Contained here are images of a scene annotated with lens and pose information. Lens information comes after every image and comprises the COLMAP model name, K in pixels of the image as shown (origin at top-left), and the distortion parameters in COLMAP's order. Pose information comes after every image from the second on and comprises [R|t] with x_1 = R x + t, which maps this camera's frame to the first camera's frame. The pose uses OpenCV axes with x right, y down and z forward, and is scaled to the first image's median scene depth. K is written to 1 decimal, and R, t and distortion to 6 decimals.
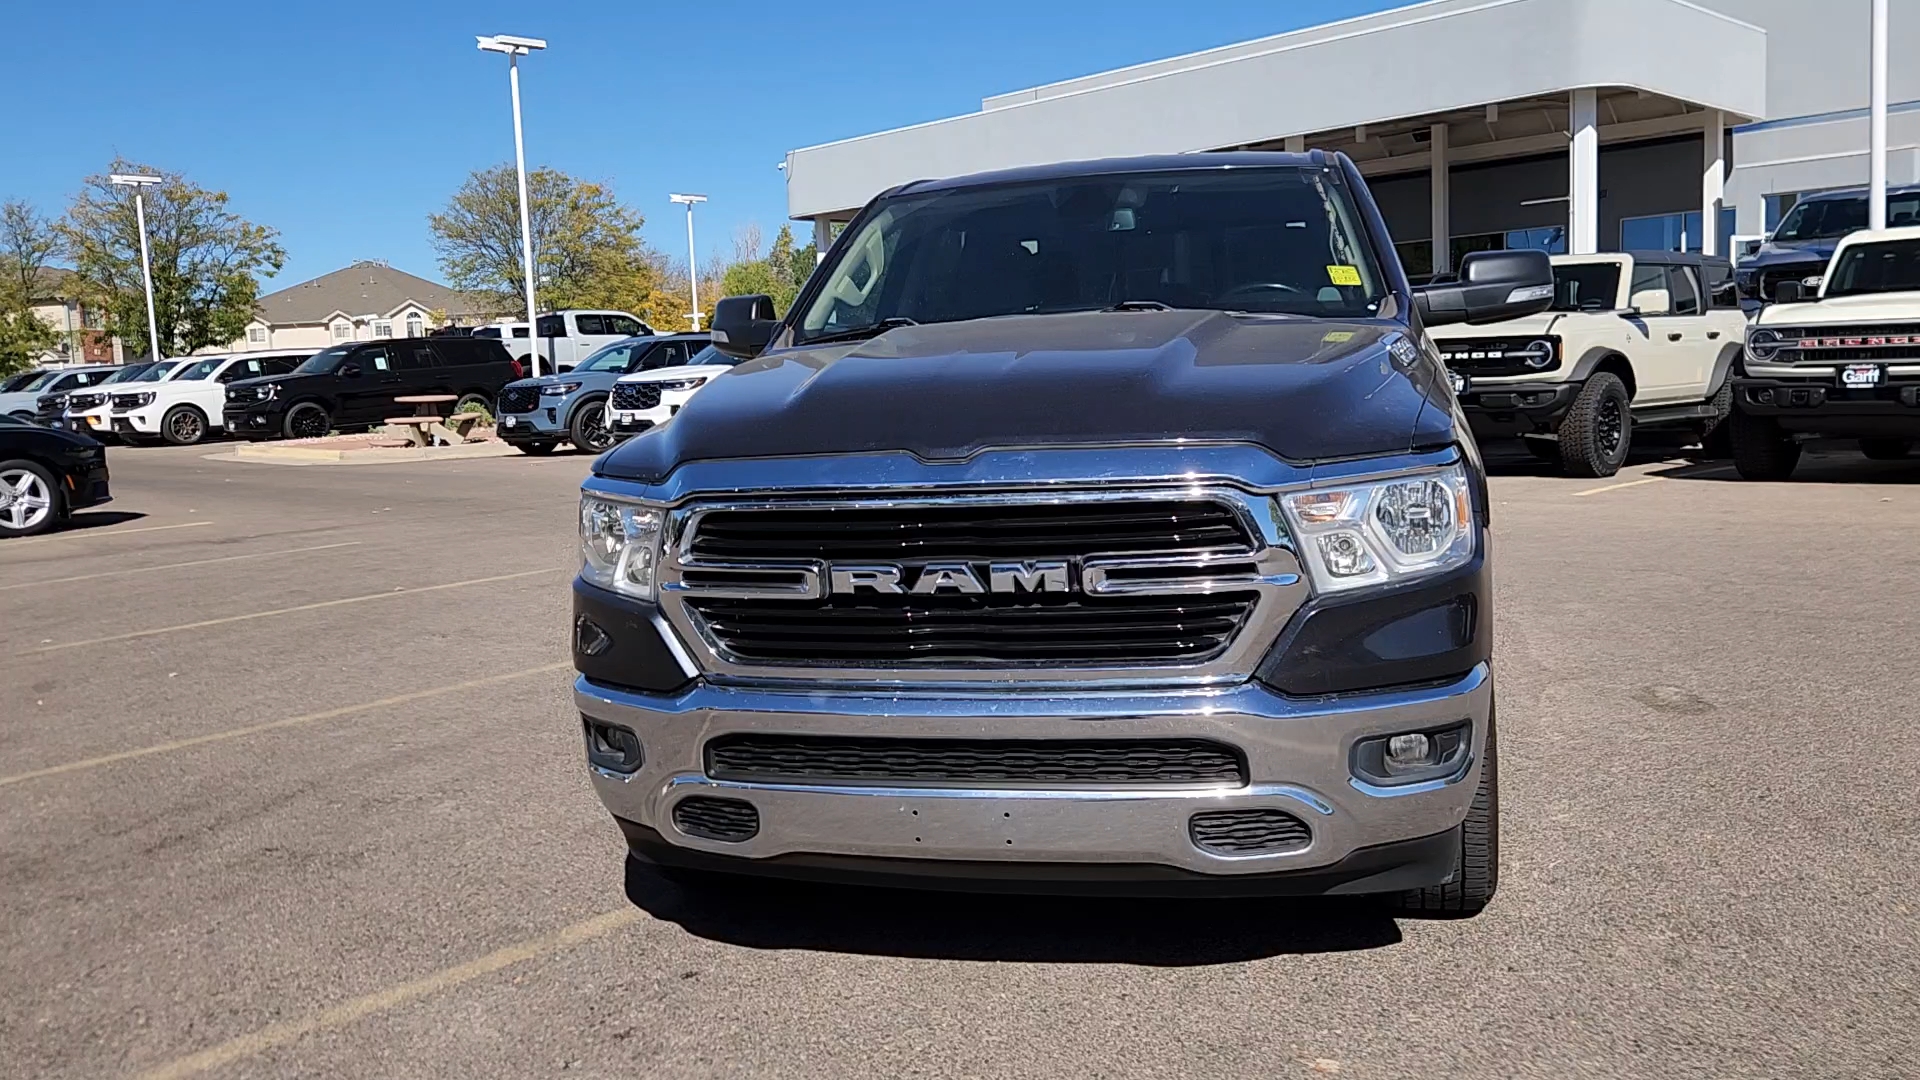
lens RADIAL K [[1619.8, 0, 948.0], [0, 1619.8, 565.6], [0, 0, 1]] dist [0.032042, -0.018246]
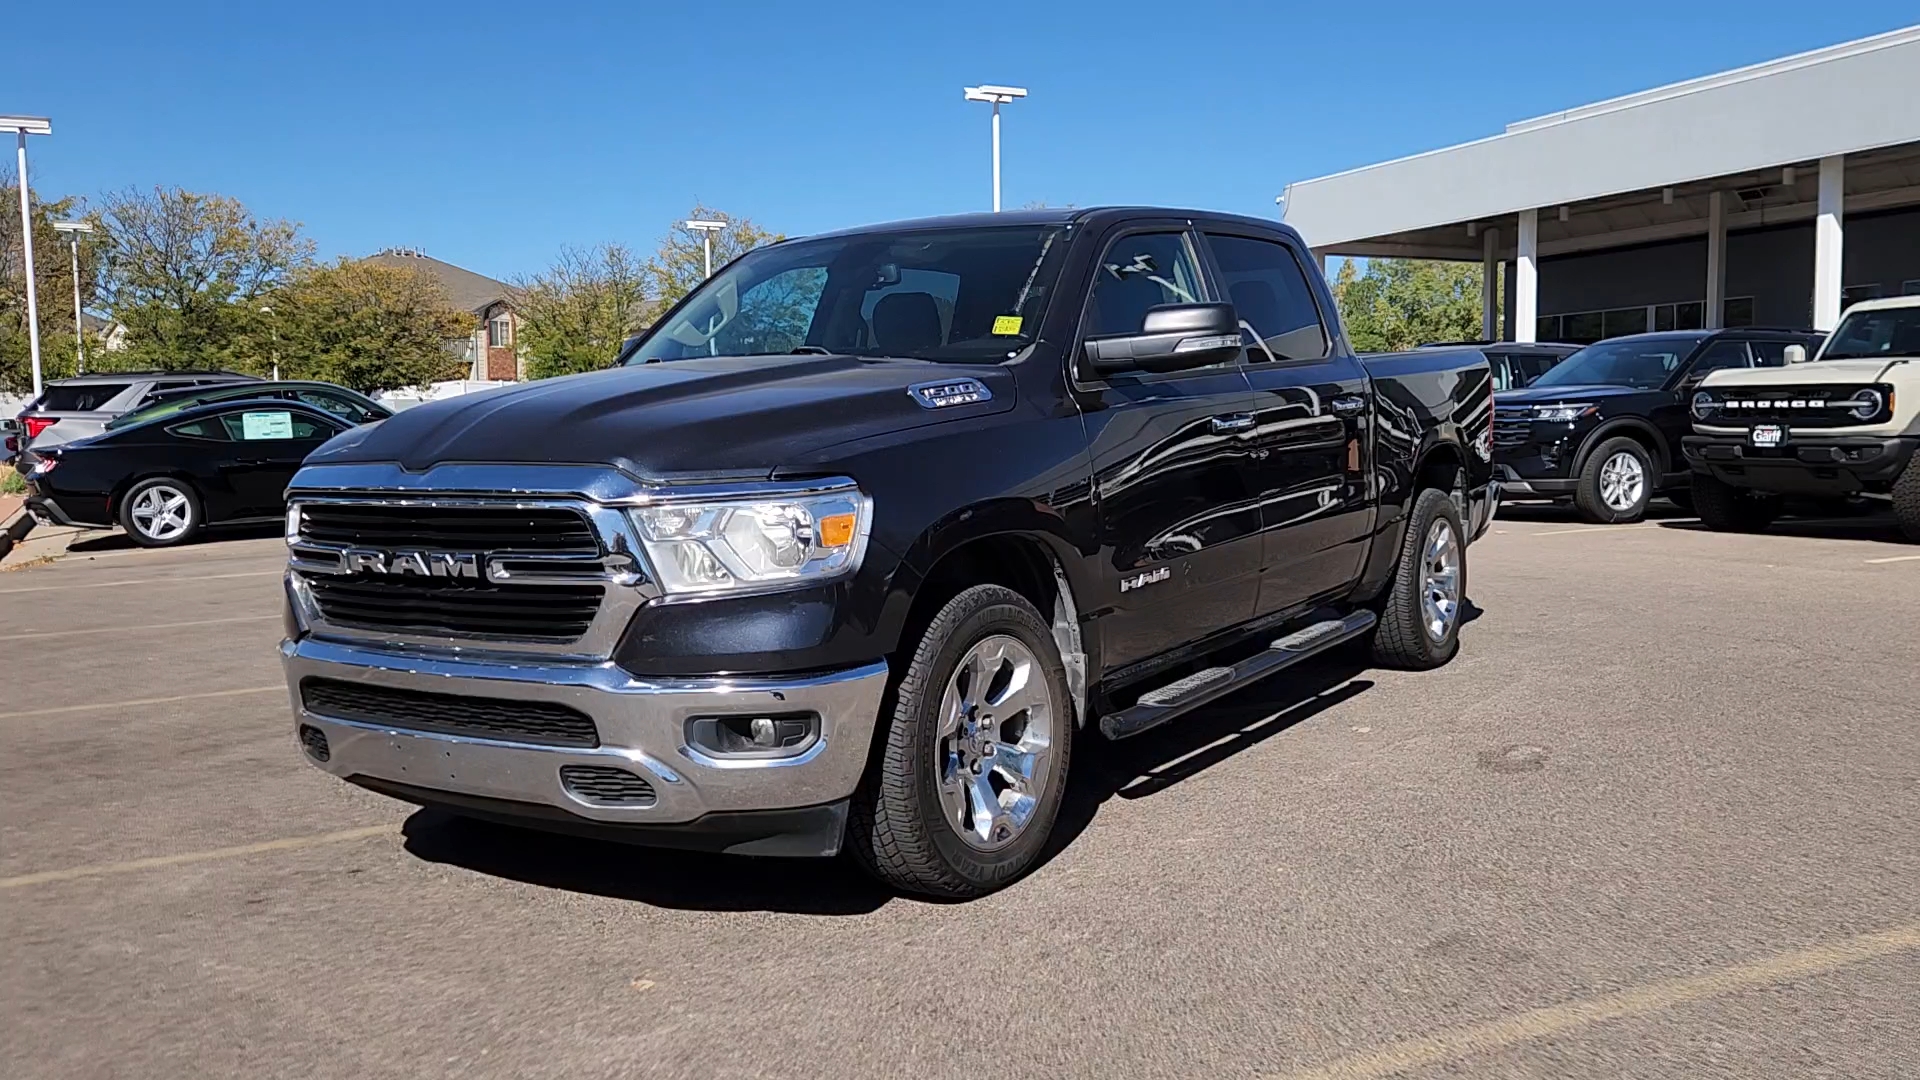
lens RADIAL K [[1625.9, 0, 944.3], [0, 1625.9, 568.3], [0, 0, 1]] dist [0.018392, 0.004930]
pose [[0.940819, 0.057144, -0.334056, 0.177069], [-0.063224, 0.997972, -0.007348, -0.001037], [0.332959, 0.028034, 0.942525, -0.014538]]
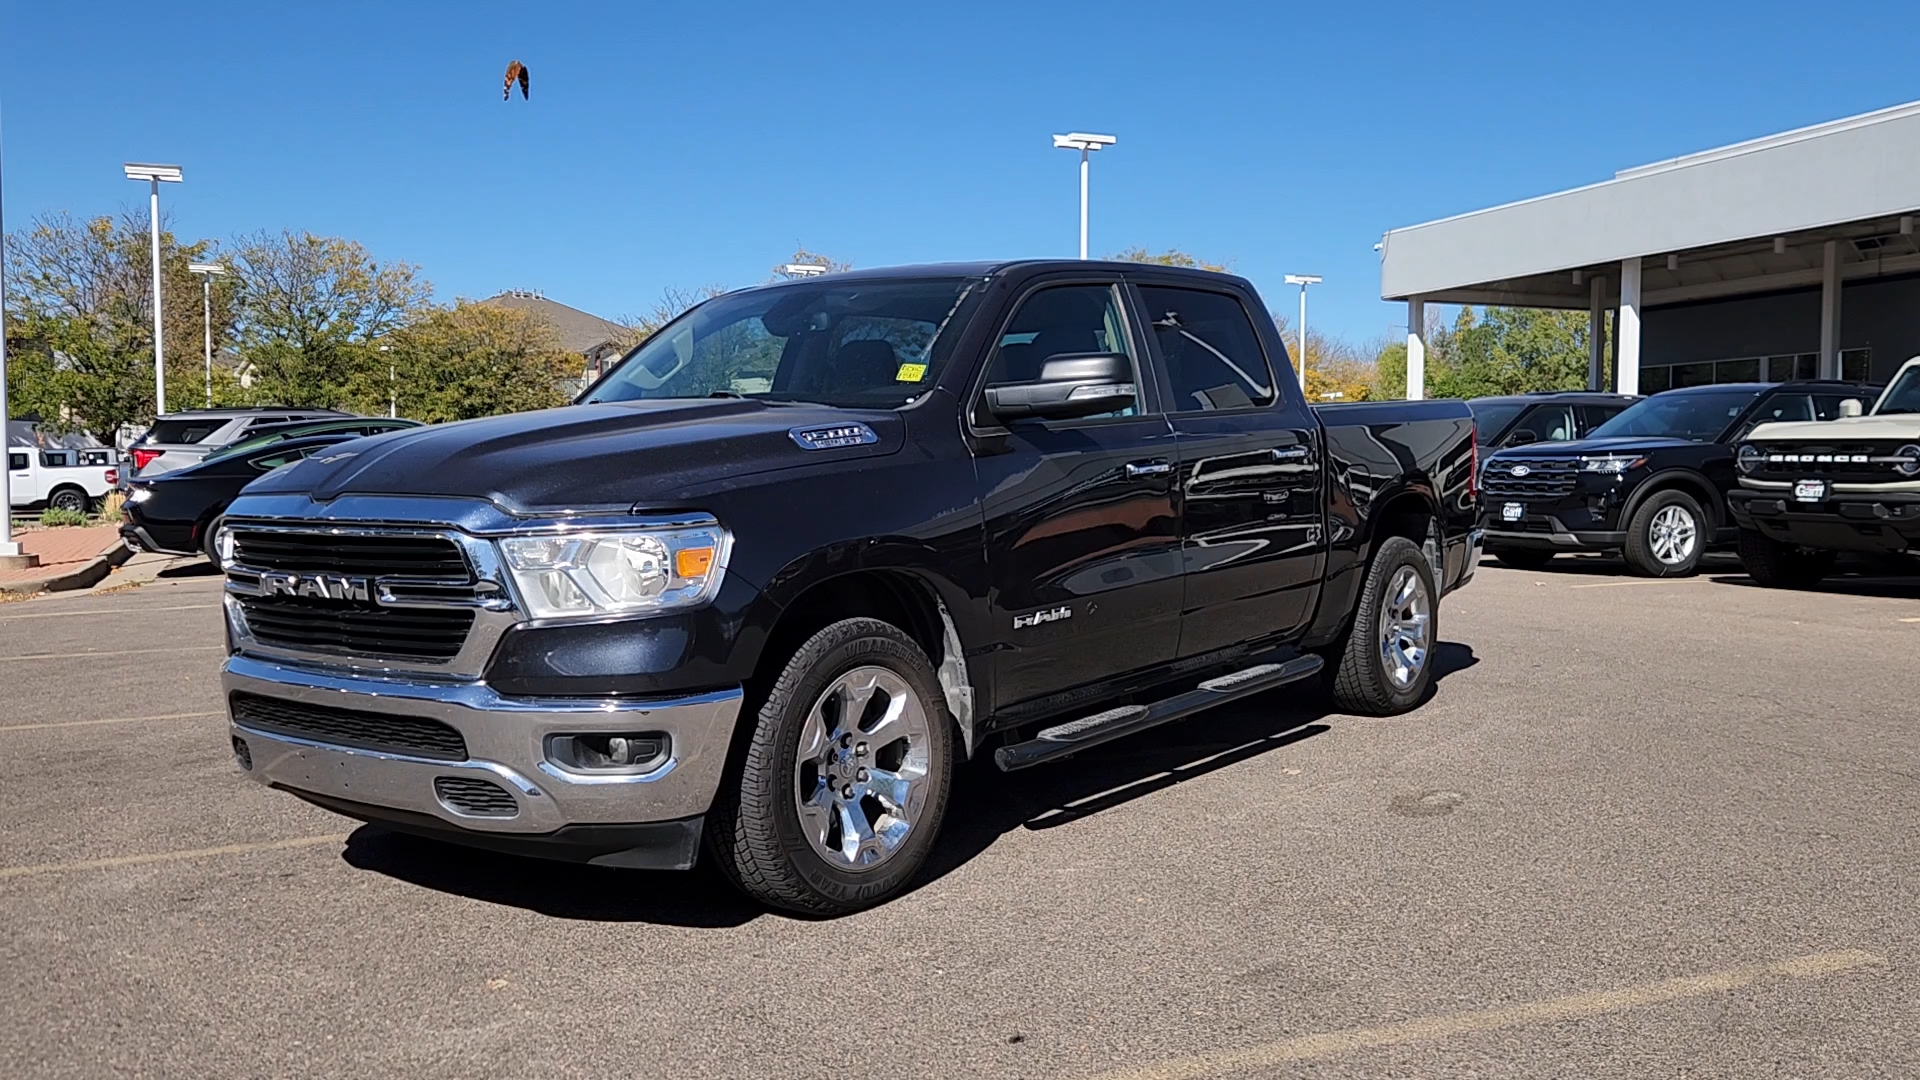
lens RADIAL K [[1629.5, 0, 938.2], [0, 1629.5, 565.5], [0, 0, 1]] dist [0.018079, -0.003855]
pose [[0.913601, 0.064416, -0.401477, 0.224356], [-0.083507, 0.996049, -0.030215, -0.002560], [0.397945, 0.061130, 0.915370, -0.013379]]
